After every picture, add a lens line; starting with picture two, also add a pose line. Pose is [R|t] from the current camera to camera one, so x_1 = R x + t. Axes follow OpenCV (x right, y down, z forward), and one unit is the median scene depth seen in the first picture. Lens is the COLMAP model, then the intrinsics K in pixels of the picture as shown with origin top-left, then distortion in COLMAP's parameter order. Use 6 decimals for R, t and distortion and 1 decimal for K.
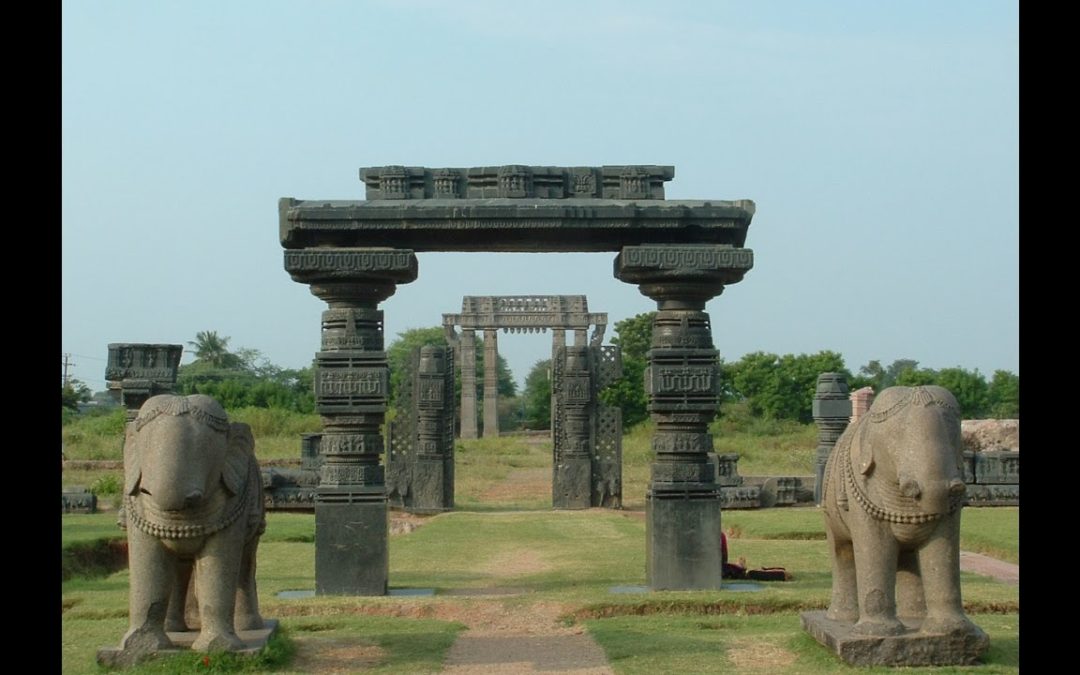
lens RADIAL K [[1981.8, 0, 540.2], [0, 1981.8, 338.0], [0, 0, 1]] dist [-0.032066, 0.000000]
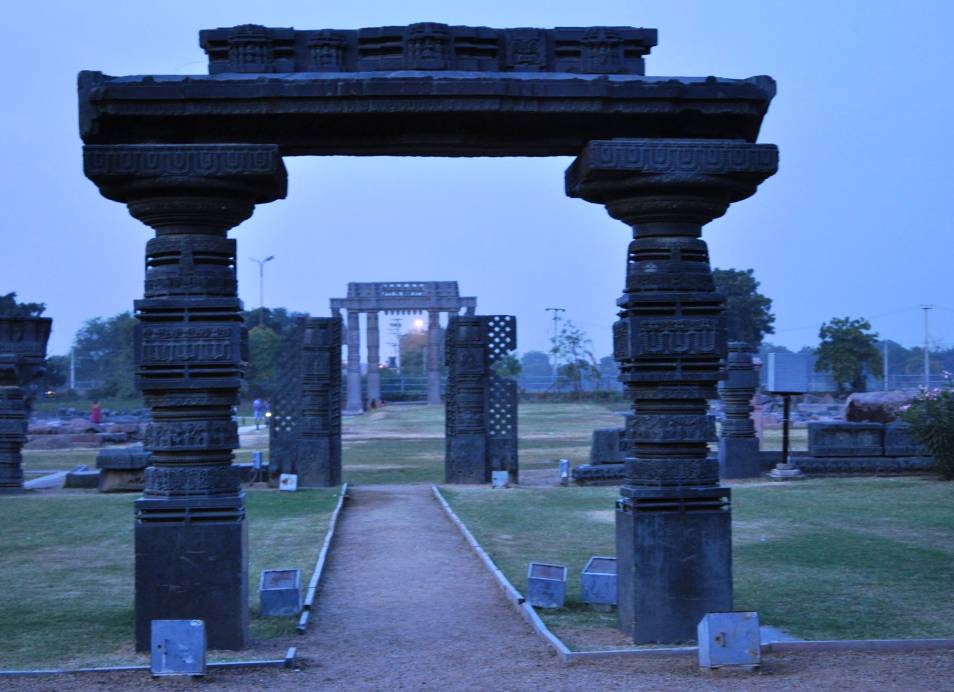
lens RADIAL K [[1498.7, 0, 477.2], [0, 1498.7, 345.9], [0, 0, 1]] dist [0.010473, 0.000000]
pose [[0.998842, -0.006627, 0.047643, -0.021031], [0.006082, 0.999915, 0.011568, 0.017693], [-0.047716, -0.011265, 0.998797, 0.482404]]
